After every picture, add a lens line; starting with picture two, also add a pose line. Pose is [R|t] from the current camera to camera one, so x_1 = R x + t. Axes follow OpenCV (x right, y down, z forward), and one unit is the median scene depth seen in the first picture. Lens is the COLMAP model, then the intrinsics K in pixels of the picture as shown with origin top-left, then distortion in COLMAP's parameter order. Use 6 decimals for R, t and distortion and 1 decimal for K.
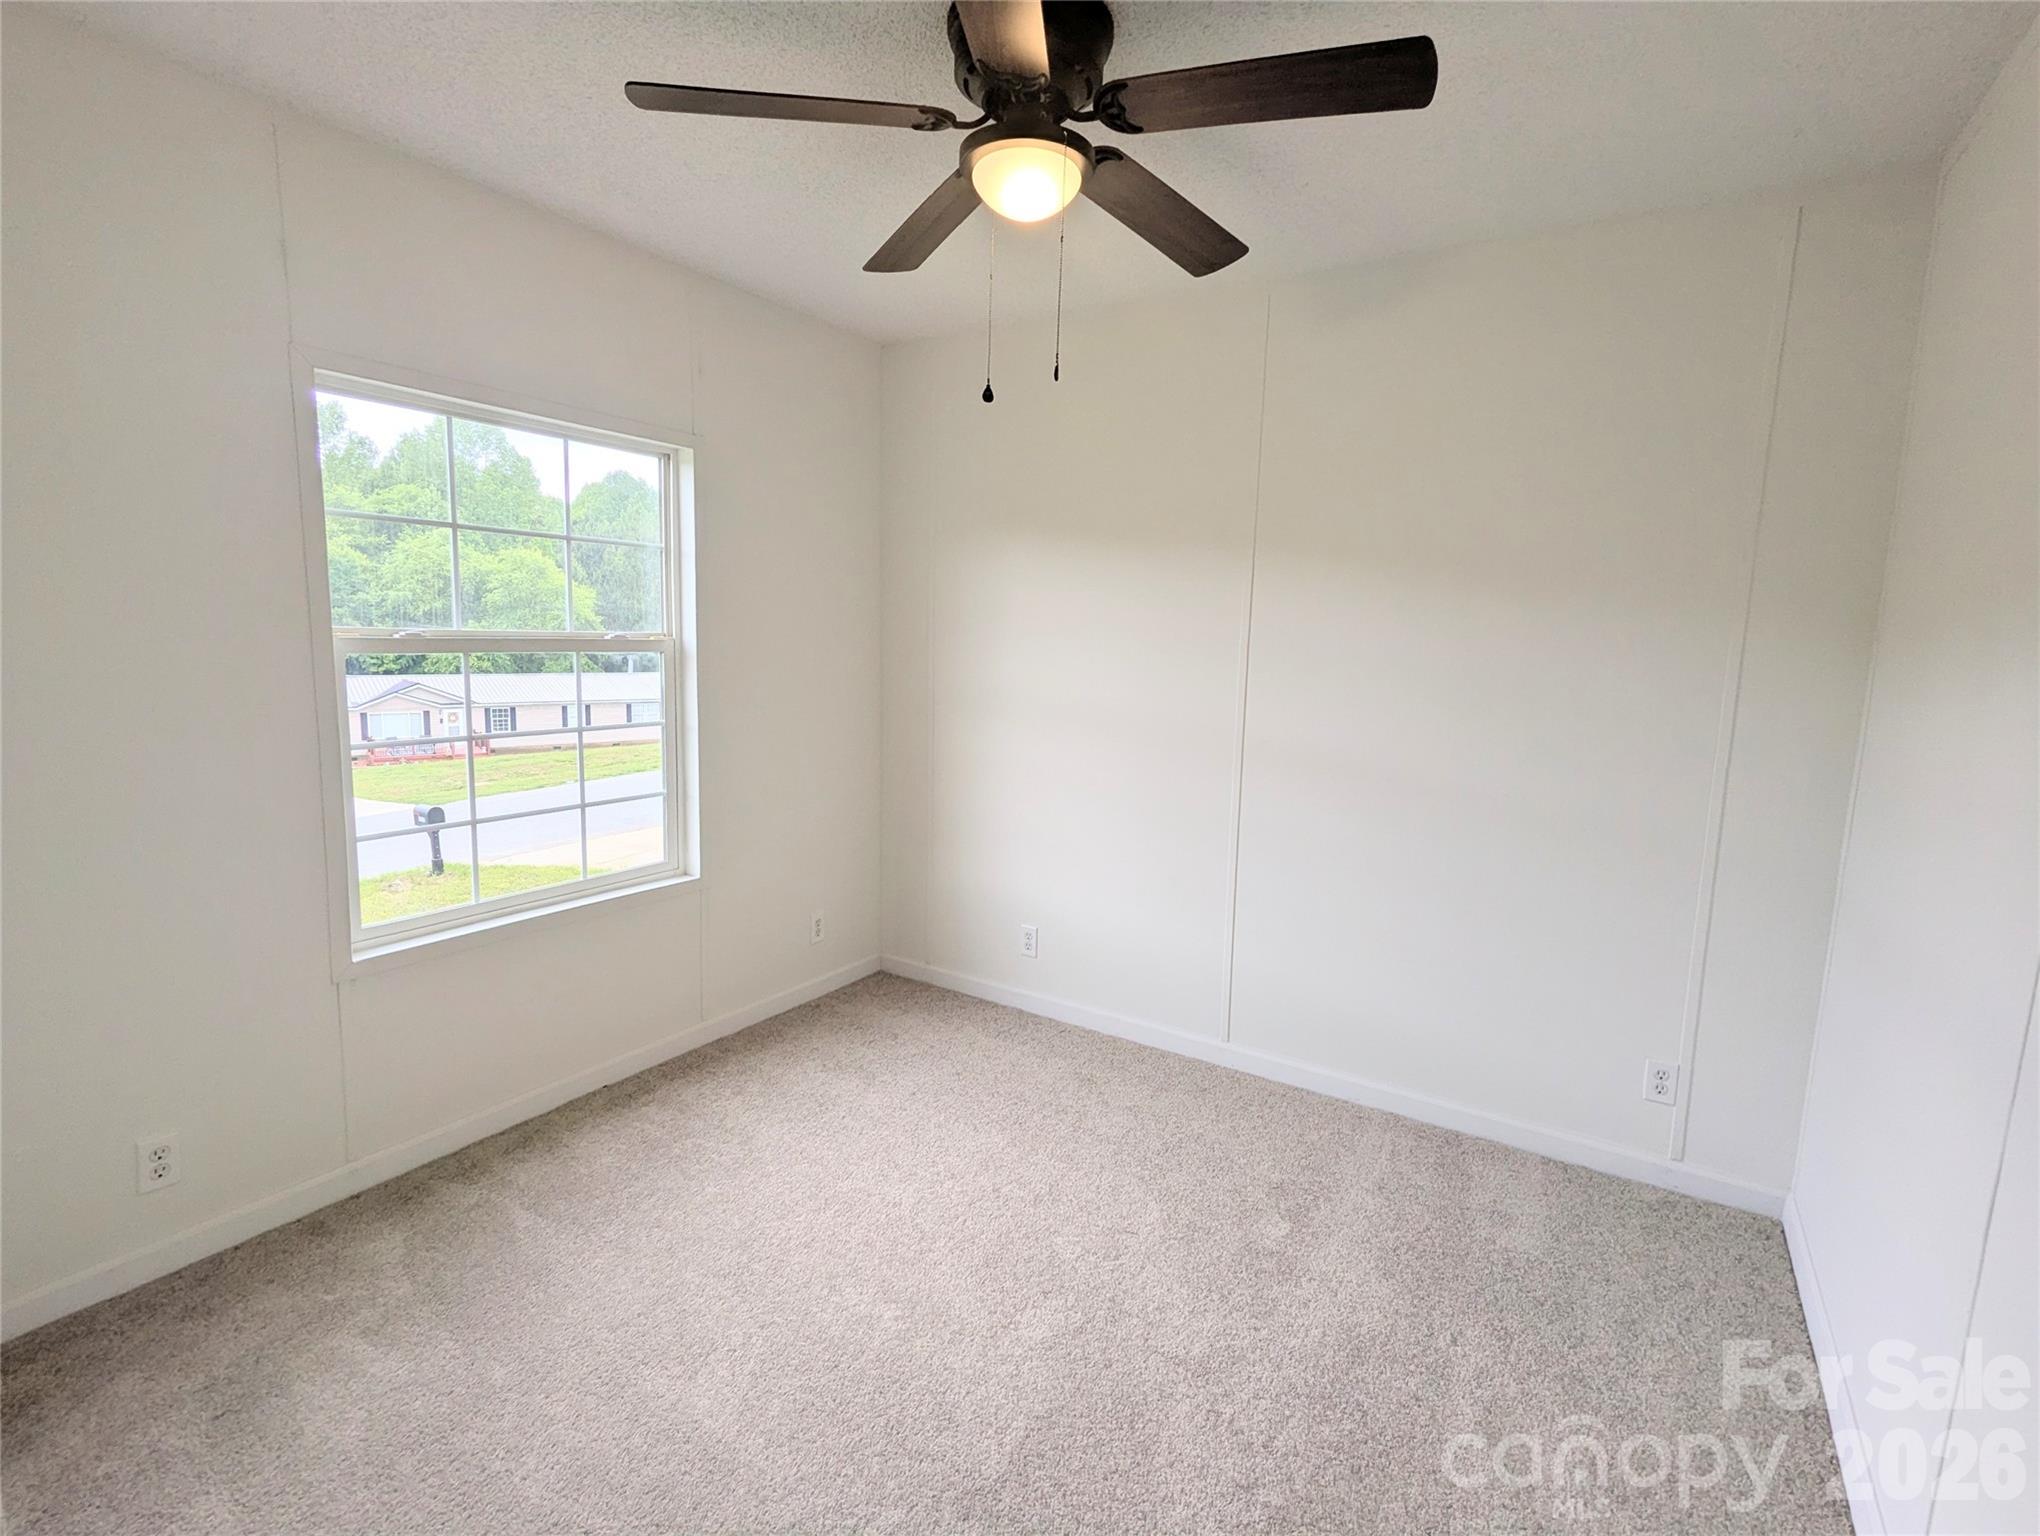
lens RADIAL K [[974.7, 0, 1011.6], [0, 974.7, 772.1], [0, 0, 1]] dist [-0.000903, 0.003012]
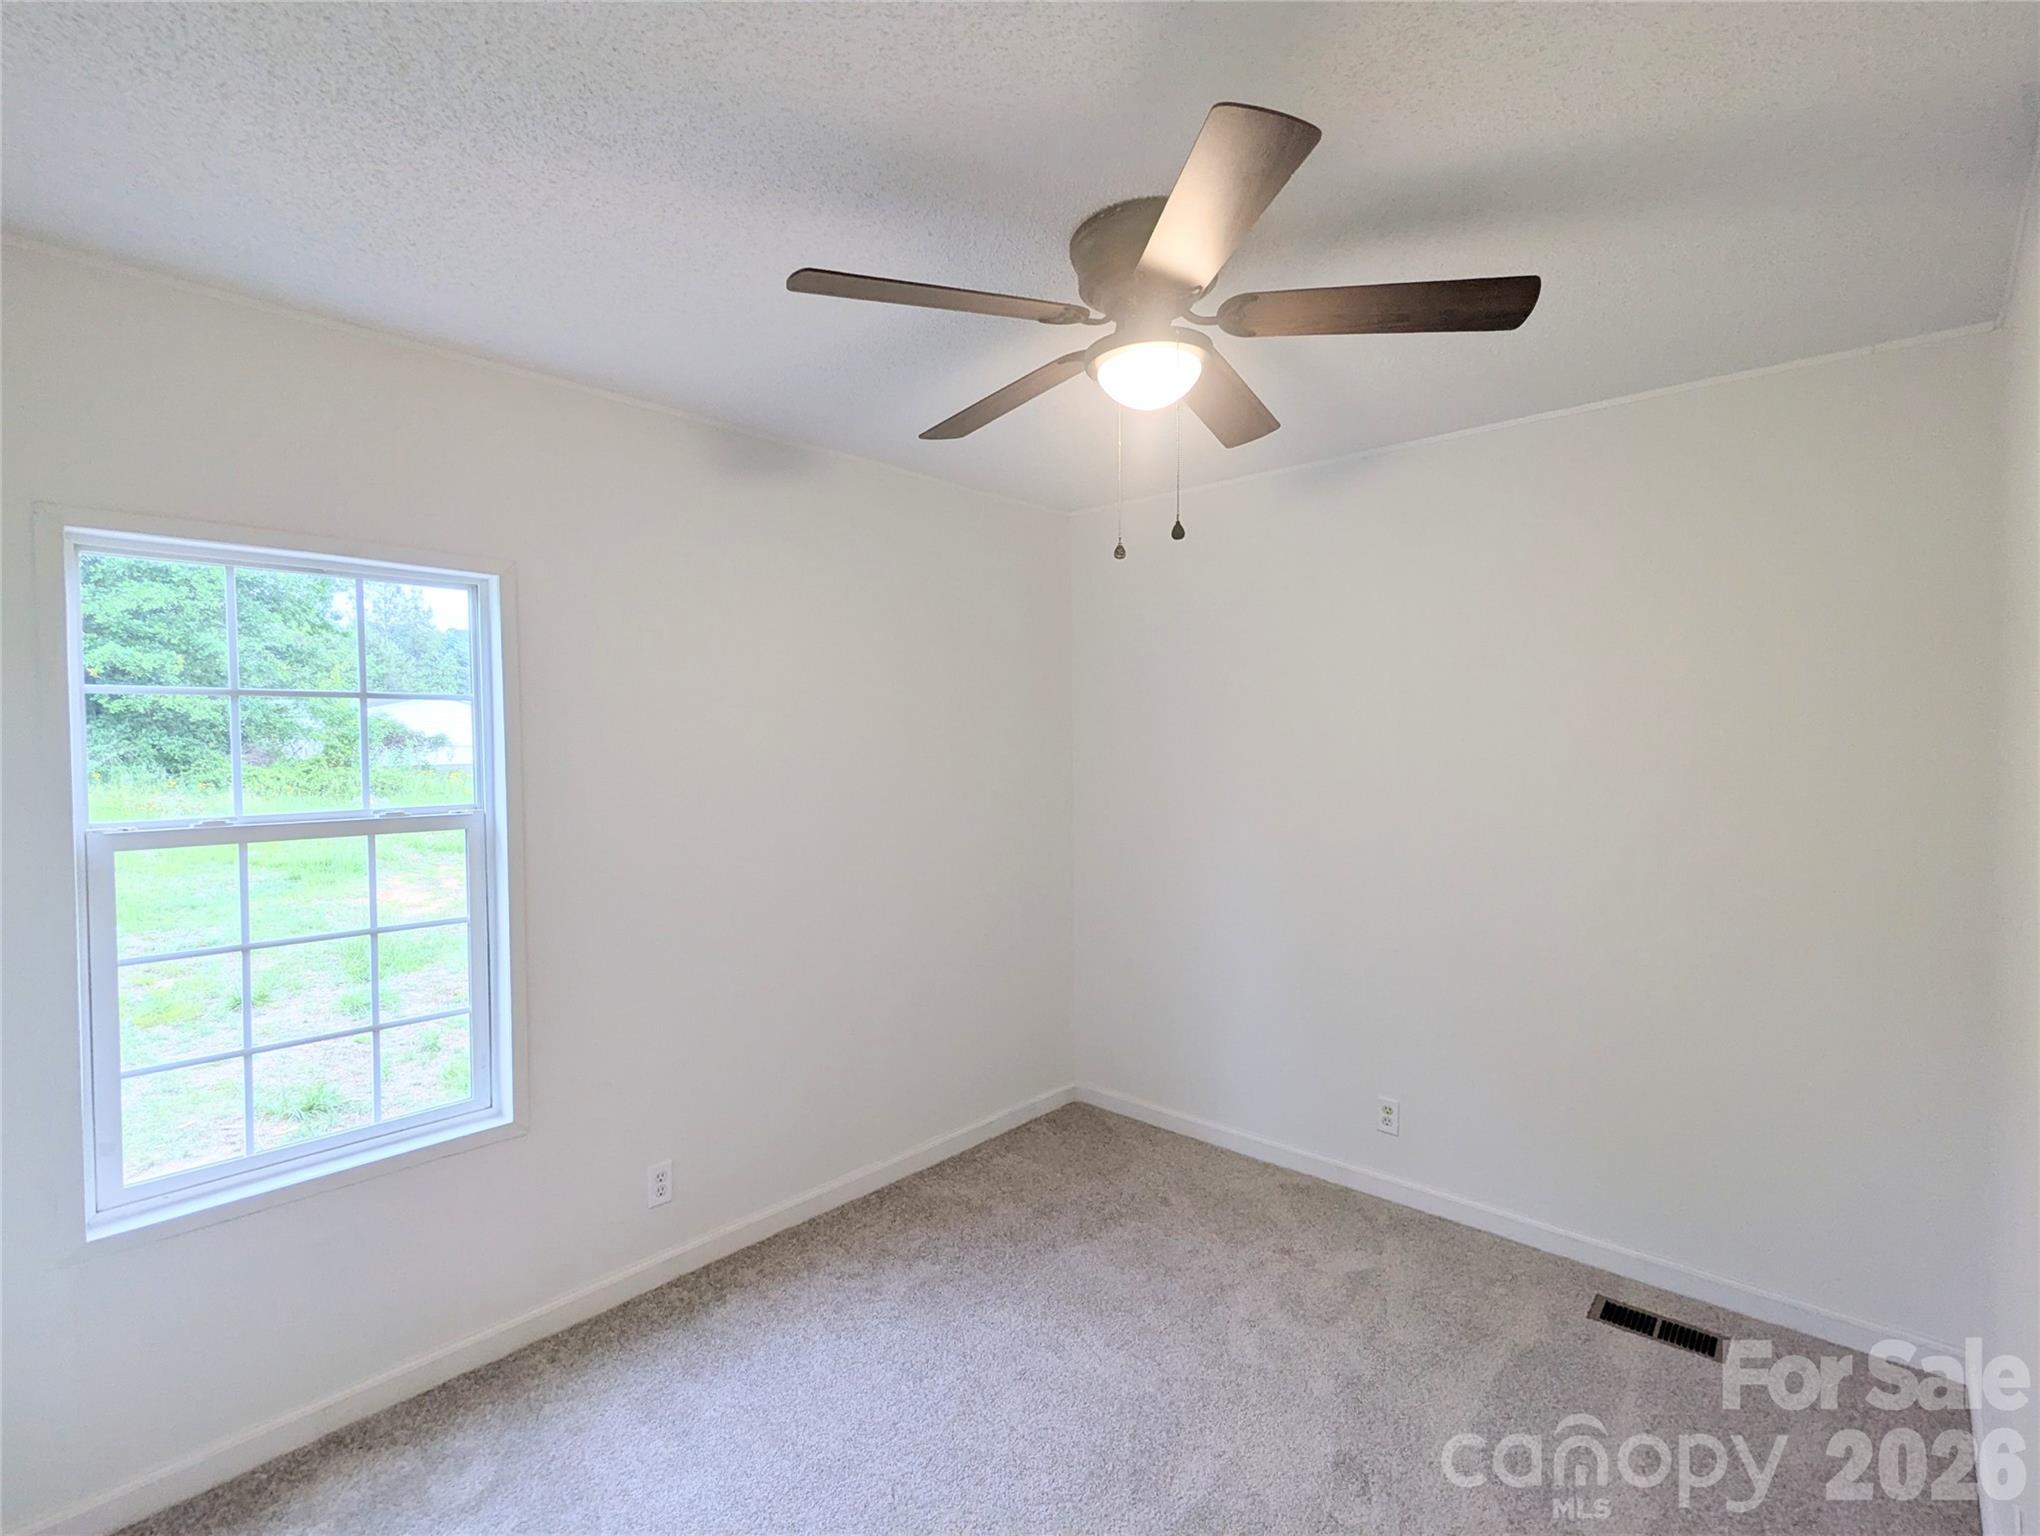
lens RADIAL K [[974.7, 0, 1011.6], [0, 974.7, 772.1], [0, 0, 1]] dist [-0.000903, 0.003012]
pose [[0.985741, -0.067702, -0.154047, 0.202355], [0.046663, 0.989567, -0.136308, -0.037723], [0.161668, 0.127176, 0.978616, 0.284185]]
